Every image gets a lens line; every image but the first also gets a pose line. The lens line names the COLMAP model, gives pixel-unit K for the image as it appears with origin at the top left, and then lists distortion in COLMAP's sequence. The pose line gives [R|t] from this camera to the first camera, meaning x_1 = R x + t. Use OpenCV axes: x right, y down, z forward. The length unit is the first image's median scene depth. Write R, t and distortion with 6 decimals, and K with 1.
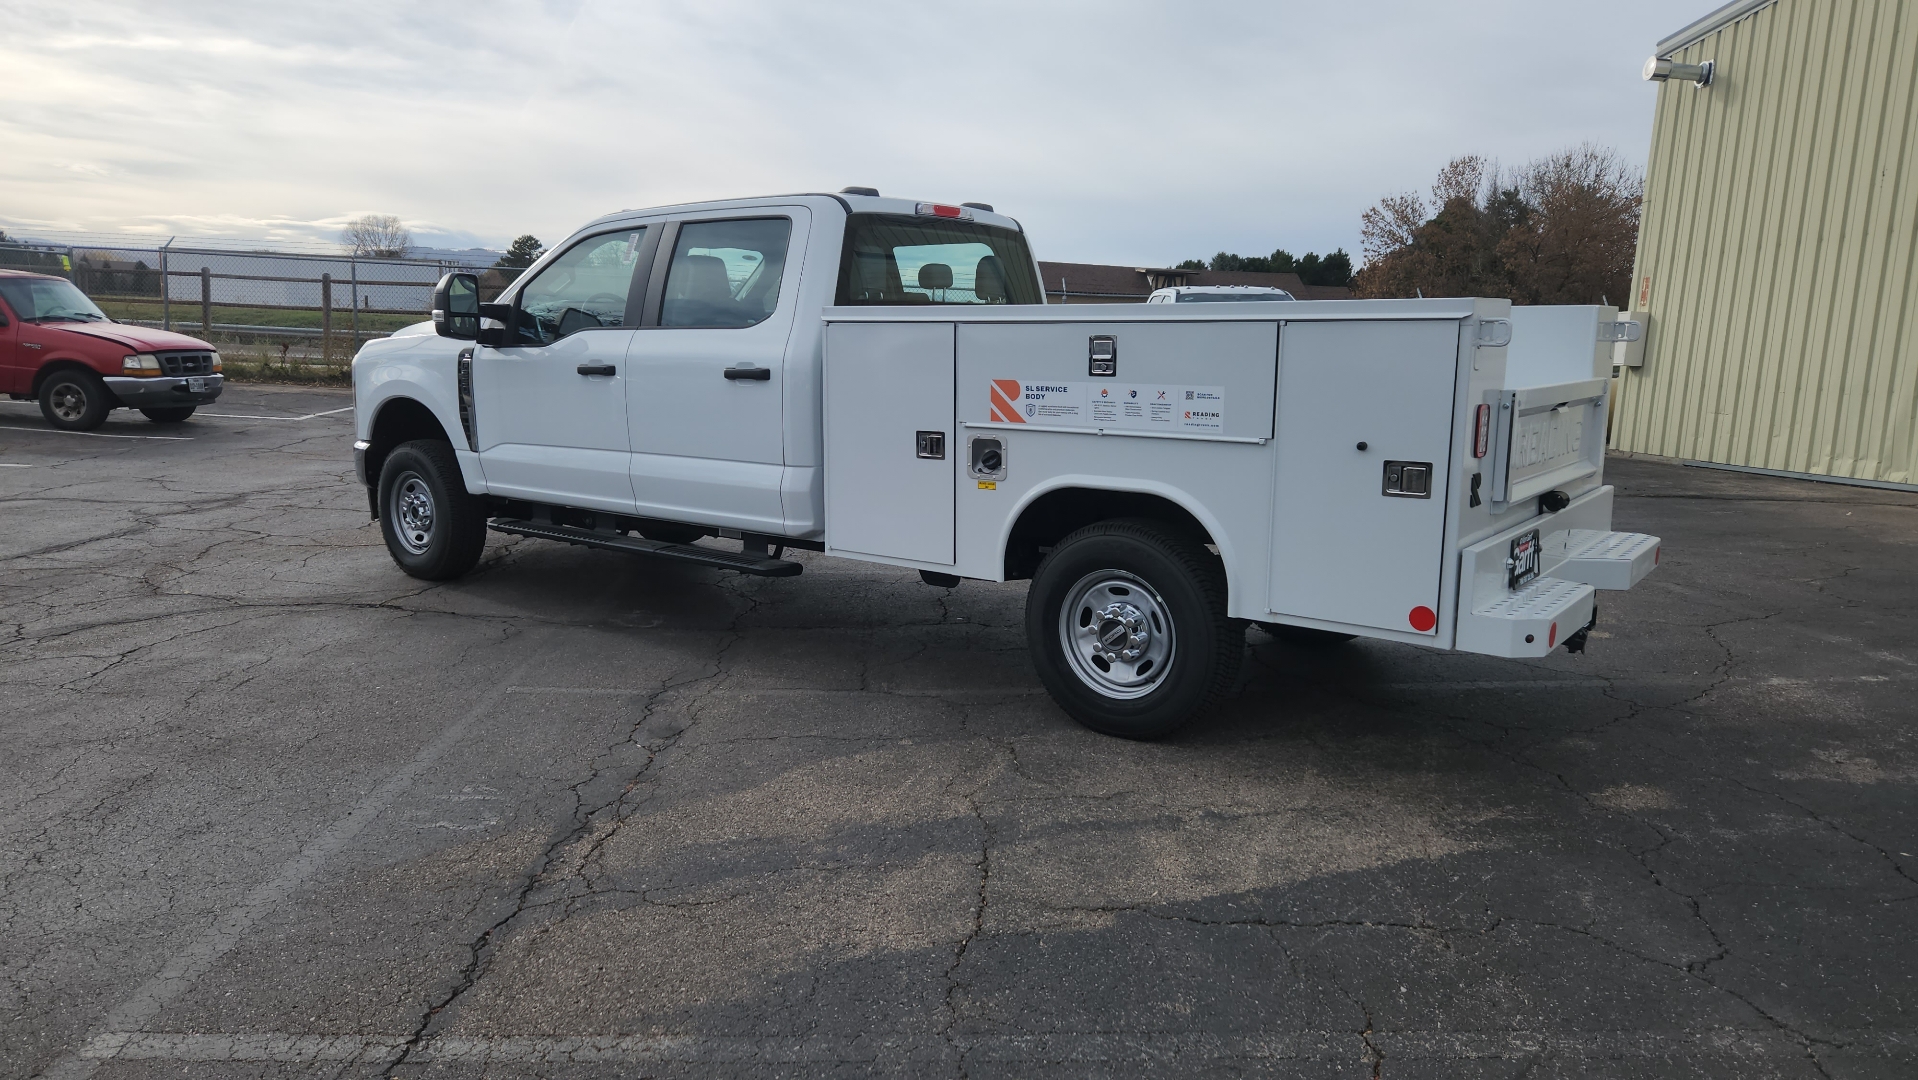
lens RADIAL K [[1265.8, 0, 906.1], [0, 1265.8, 547.0], [0, 0, 1]] dist [0.075205, -0.059314]
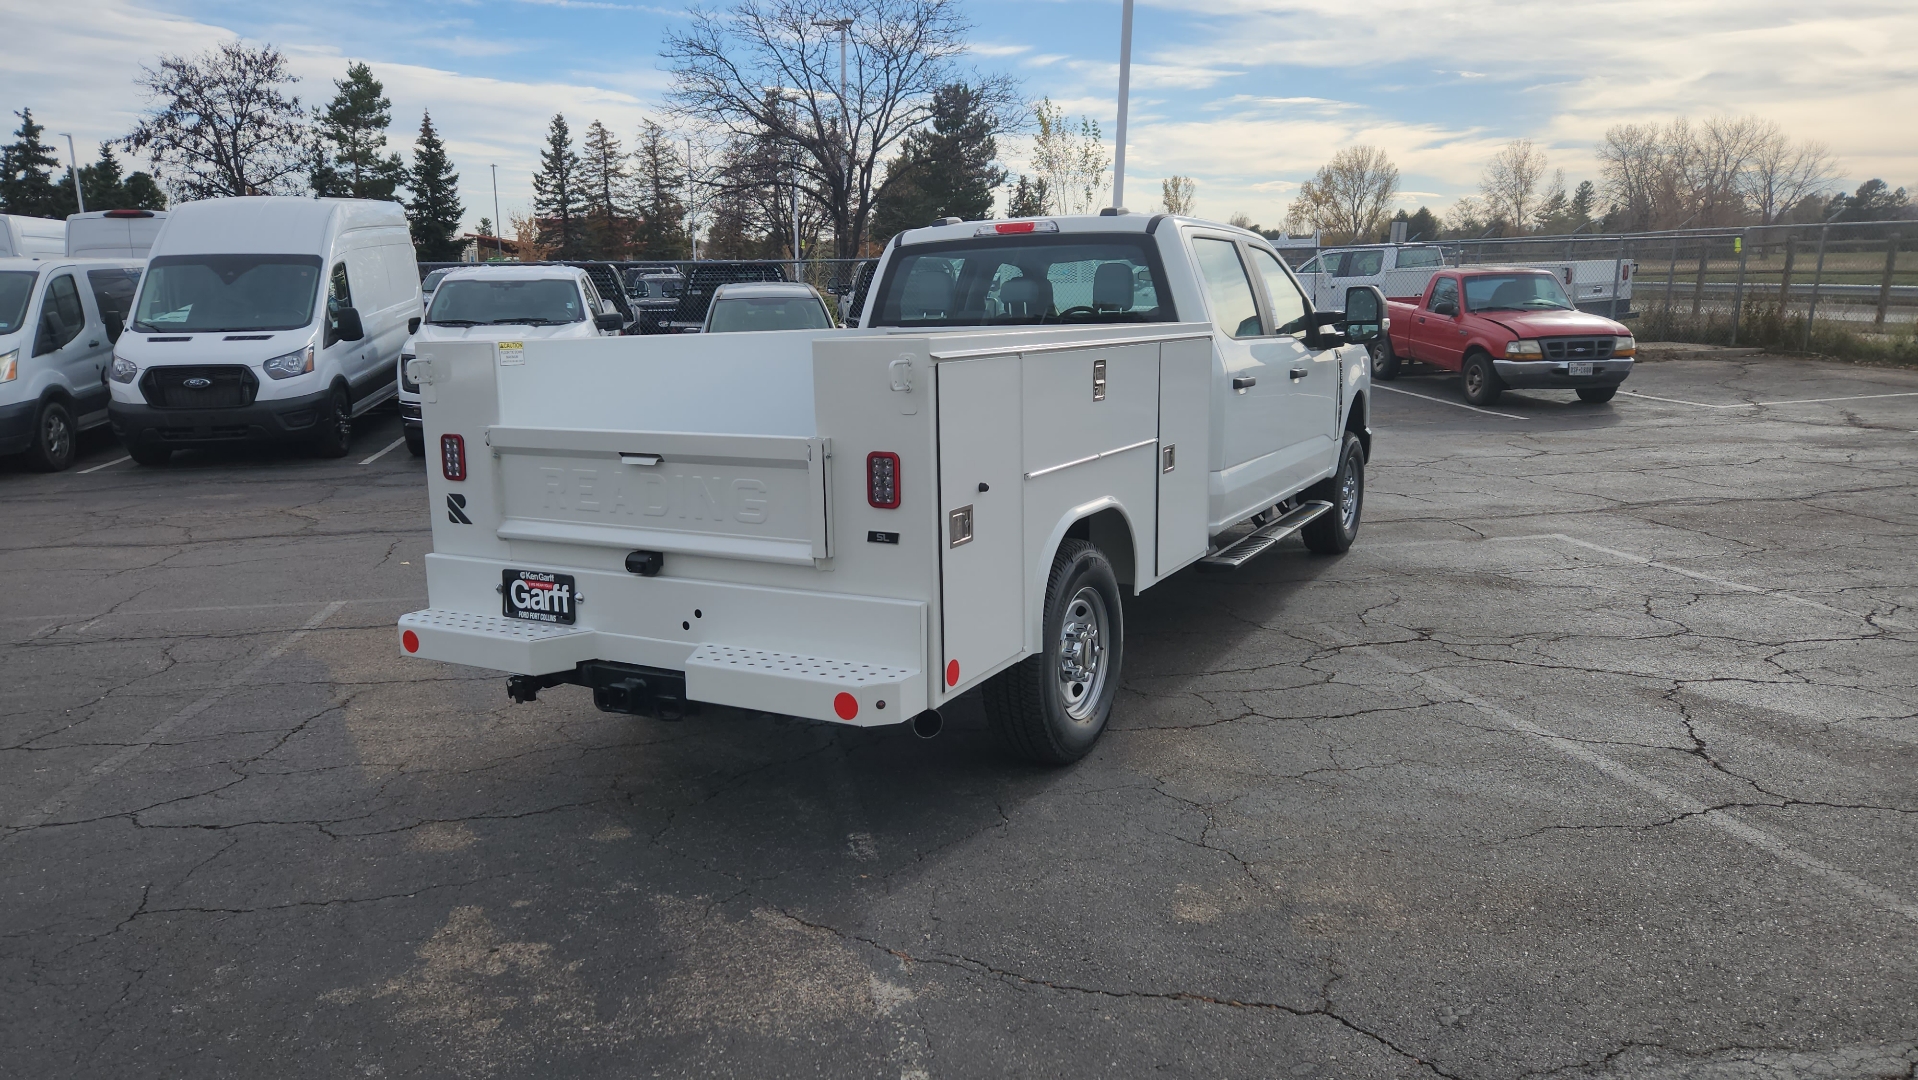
lens RADIAL K [[1263.2, 0, 944.7], [0, 1263.2, 536.8], [0, 0, 1]] dist [0.070921, -0.053267]
pose [[0.170503, 0.163111, -0.971763, 1.237387], [-0.145214, 0.979595, 0.138947, -0.182983], [0.974598, 0.117423, 0.190710, 0.921413]]
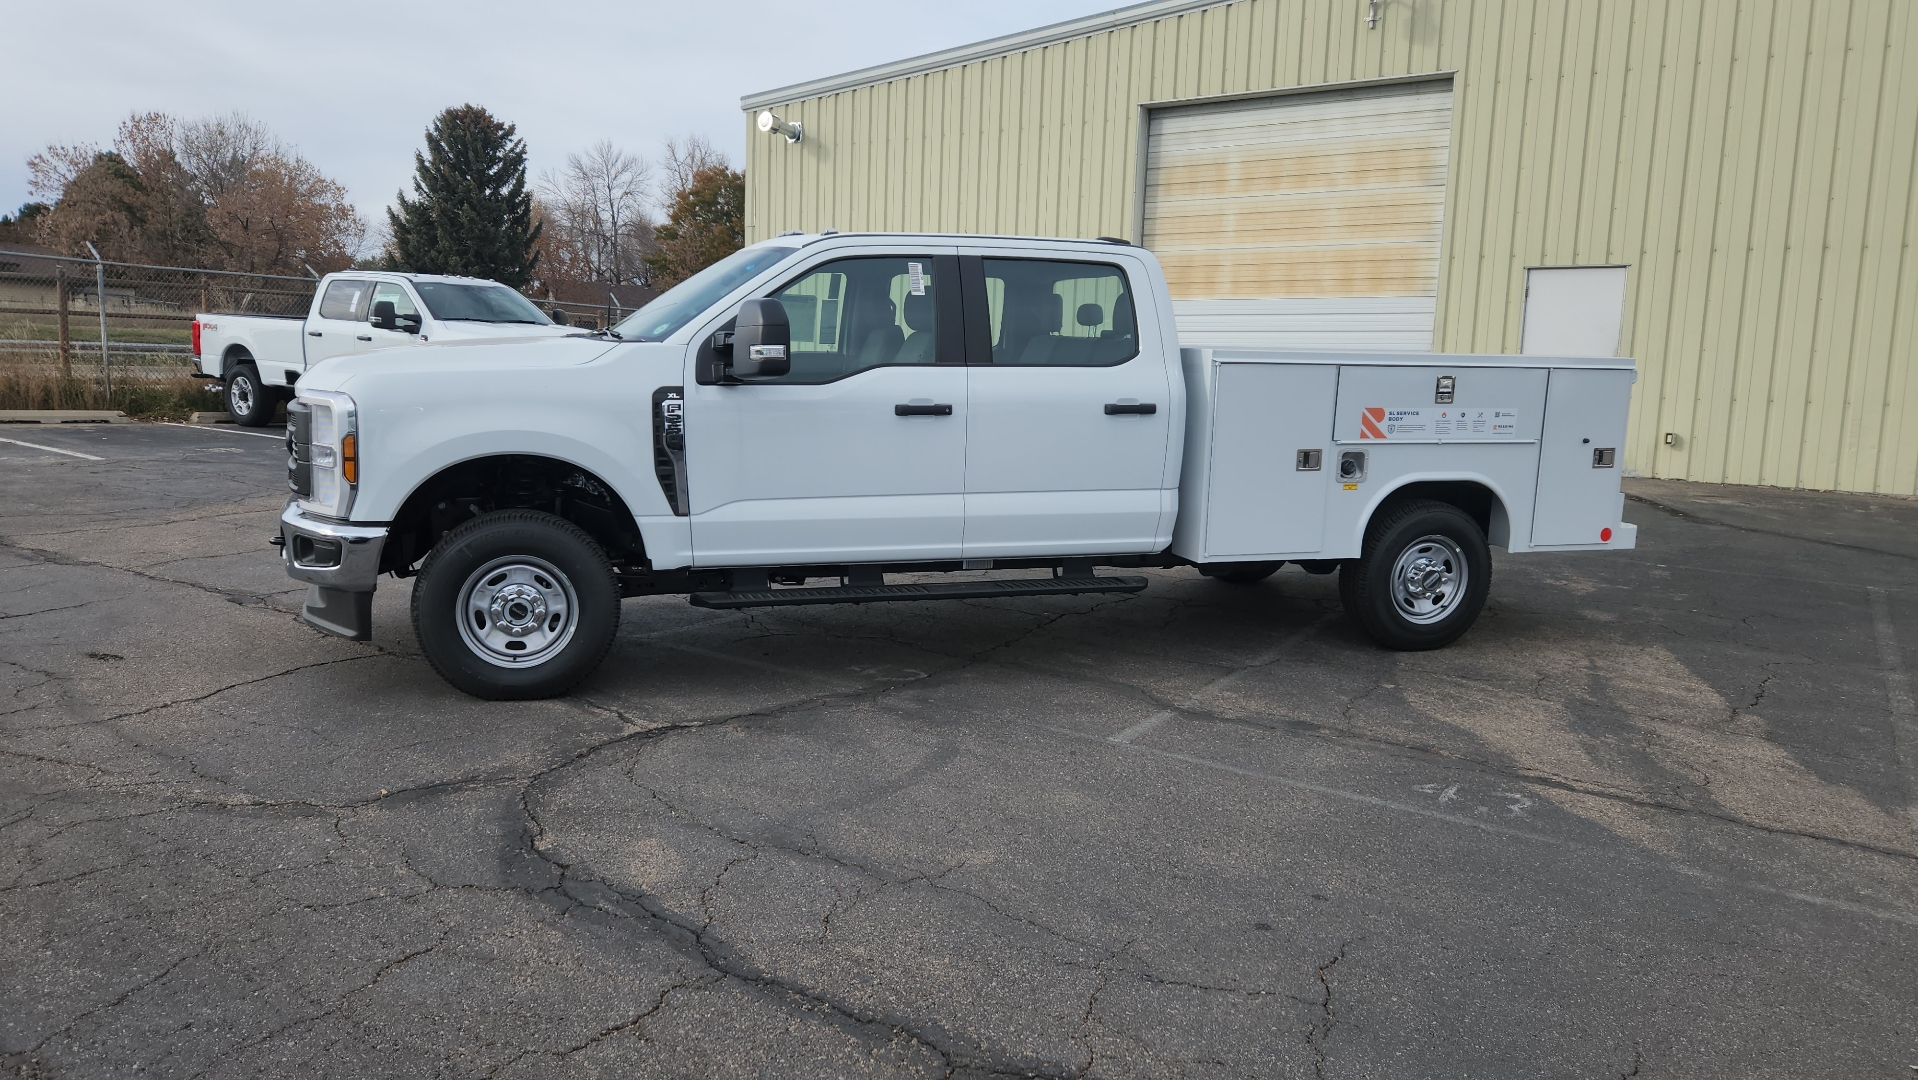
lens RADIAL K [[1282.6, 0, 937.1], [0, 1282.6, 535.8], [0, 0, 1]] dist [0.072717, -0.062190]
pose [[0.542706, -0.124272, 0.830678, -1.241226], [0.114748, 0.990691, 0.073243, -0.139956], [-0.832048, 0.055569, 0.551914, 0.588383]]
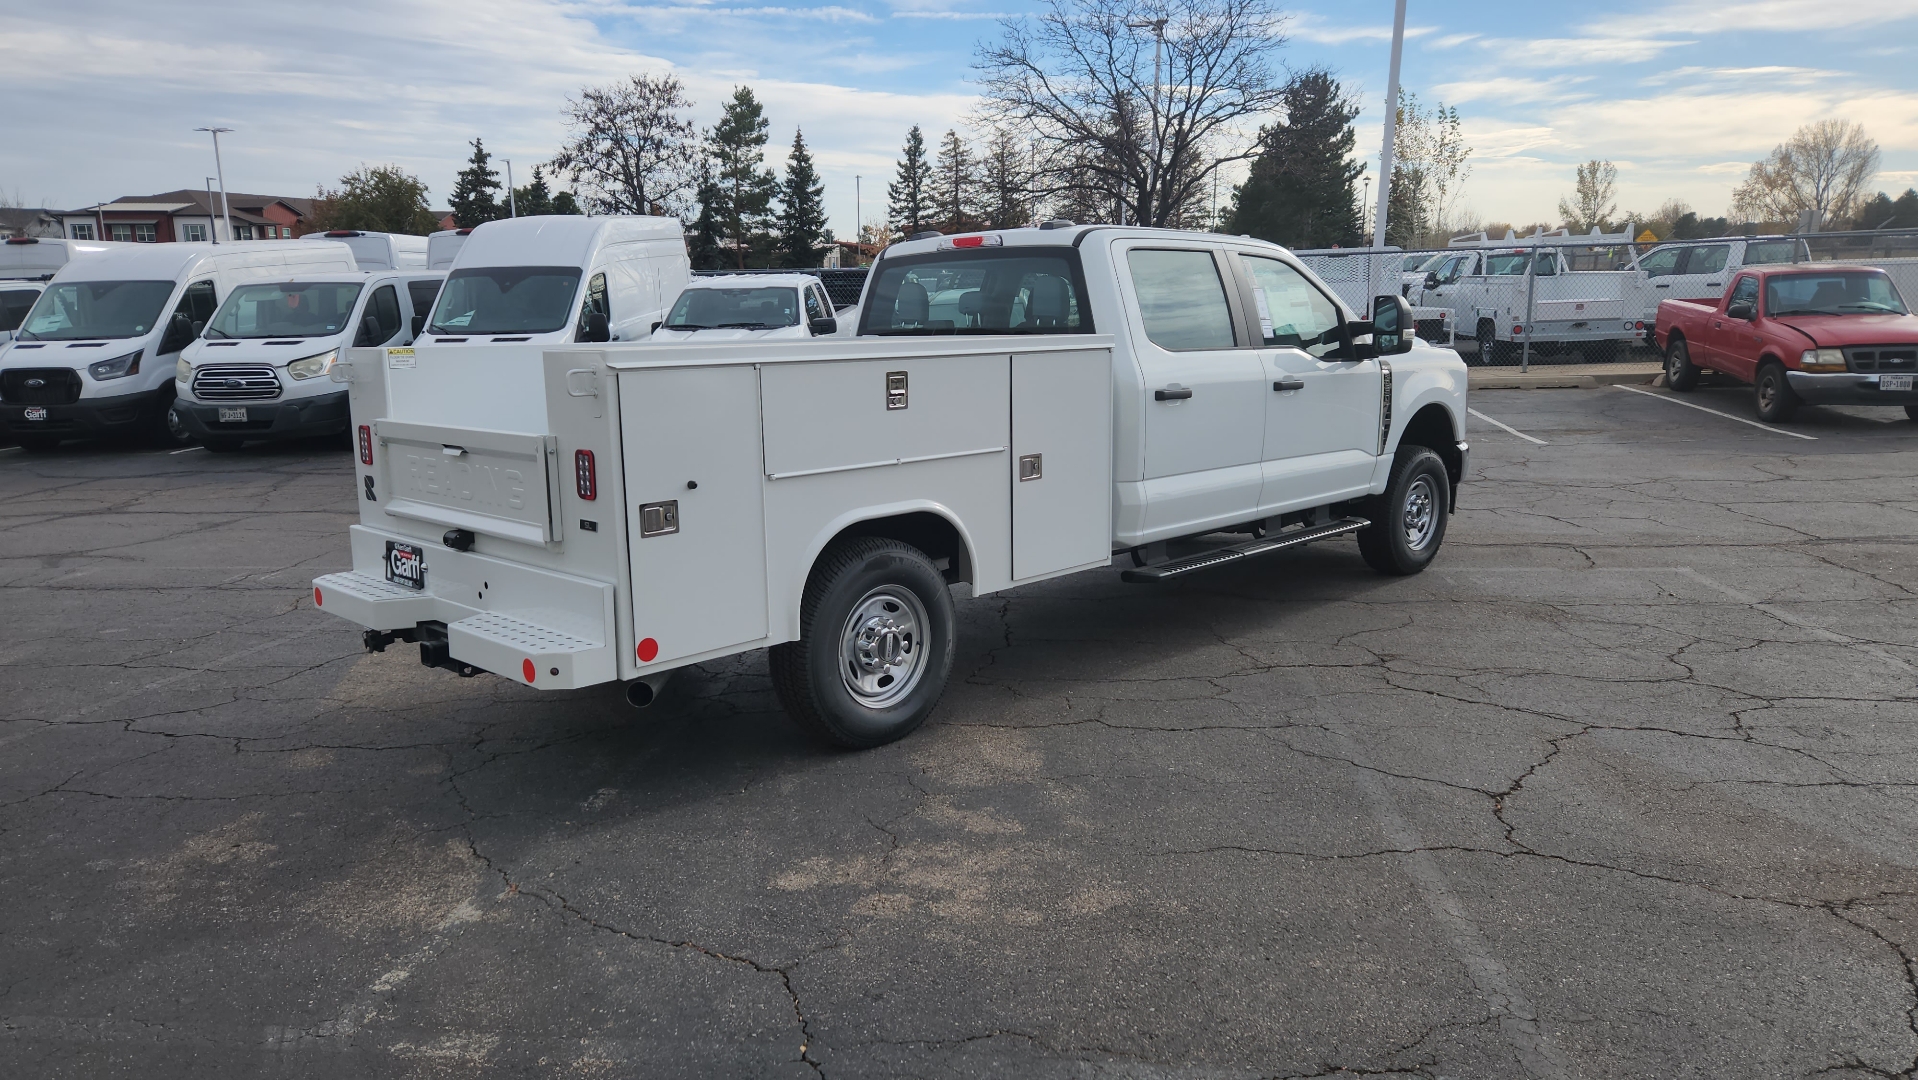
lens RADIAL K [[1266.3, 0, 959.0], [0, 1266.3, 540.0], [0, 0, 1]] dist [0.073742, -0.060830]
pose [[-0.094964, 0.166311, -0.981490, 1.314472], [-0.150509, 0.972213, 0.179301, -0.249979], [0.984037, 0.164750, -0.067294, 1.307268]]
